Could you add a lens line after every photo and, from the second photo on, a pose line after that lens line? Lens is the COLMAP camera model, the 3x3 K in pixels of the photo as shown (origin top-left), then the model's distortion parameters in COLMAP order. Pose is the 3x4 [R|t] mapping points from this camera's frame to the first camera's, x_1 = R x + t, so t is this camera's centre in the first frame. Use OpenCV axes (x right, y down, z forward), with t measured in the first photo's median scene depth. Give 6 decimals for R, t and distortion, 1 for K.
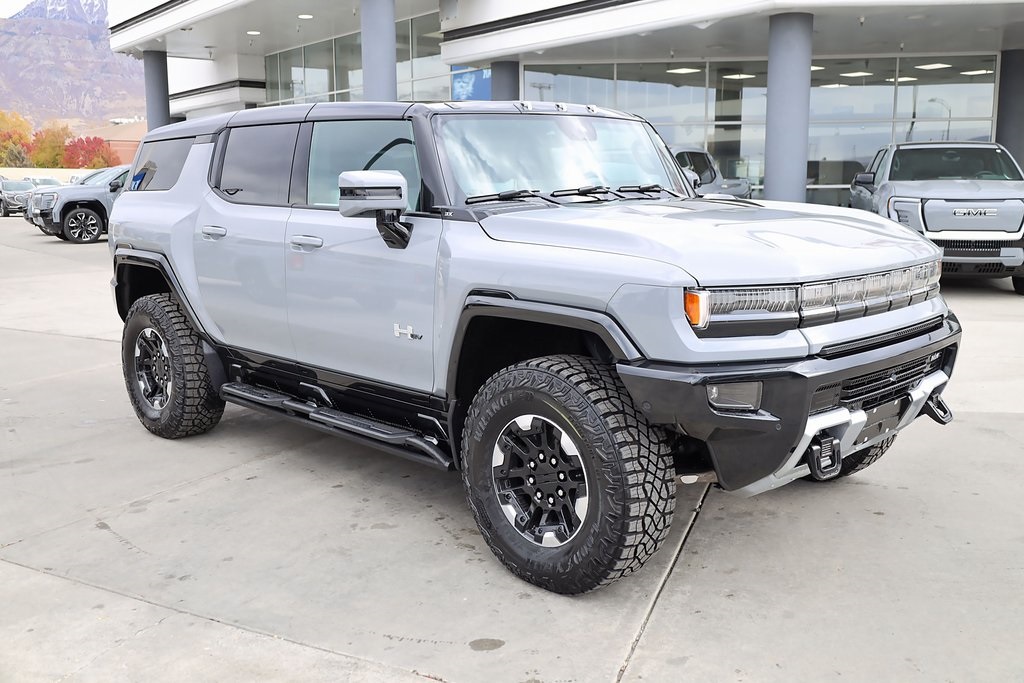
lens RADIAL K [[948.1, 0, 497.7], [0, 948.1, 343.8], [0, 0, 1]] dist [-0.020964, 0.012448]
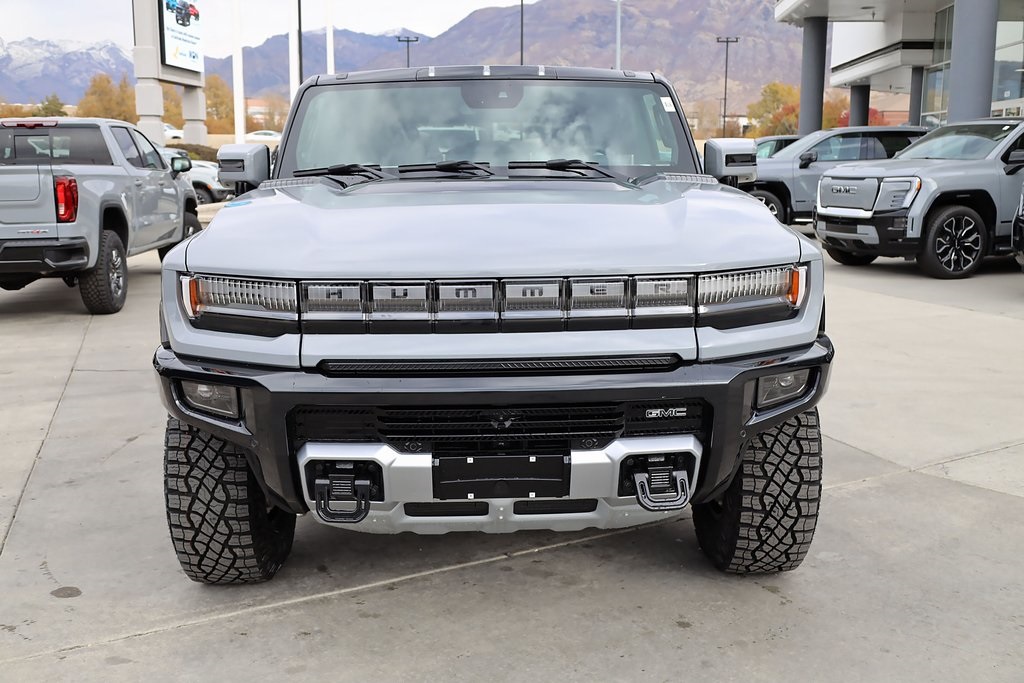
lens RADIAL K [[1002.7, 0, 512.0], [0, 1002.7, 341.5], [0, 0, 1]] dist [0.006632, 0.002769]
pose [[0.753788, 0.124653, -0.645186, 0.845662], [-0.115522, 0.991689, 0.056632, -0.066545], [0.646883, 0.031845, 0.761924, 0.364626]]
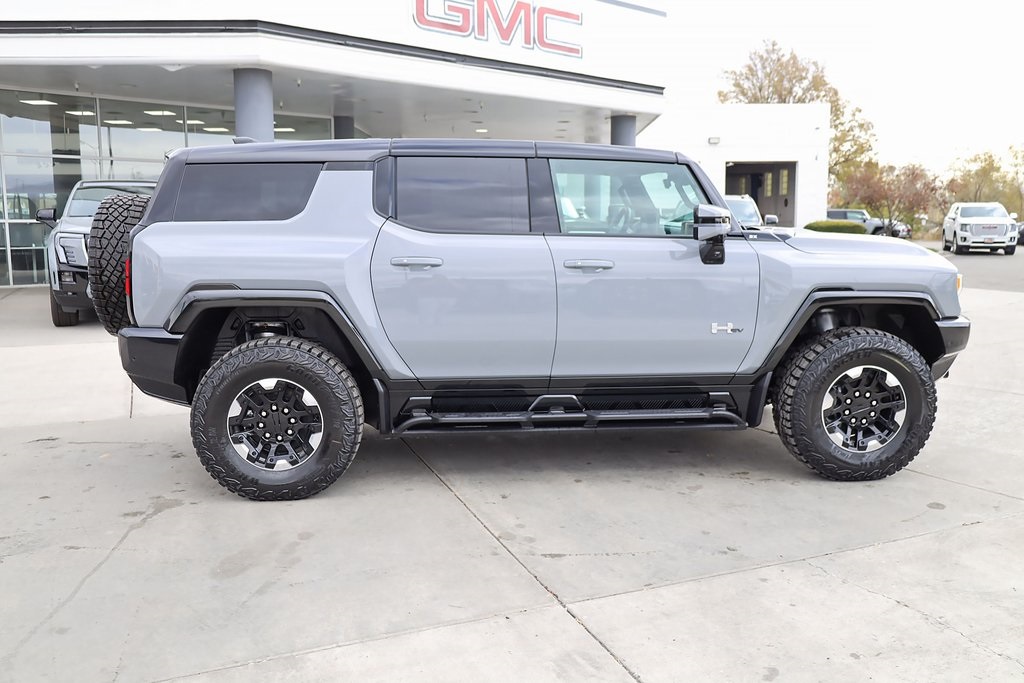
lens RADIAL K [[884.3, 0, 485.1], [0, 884.3, 327.0], [0, 0, 1]] dist [-0.040208, 0.002172]
pose [[0.644571, -0.092259, 0.758958, -1.263238], [0.124920, 0.992061, 0.014503, -0.074709], [-0.754270, 0.085461, 0.650978, 0.475354]]
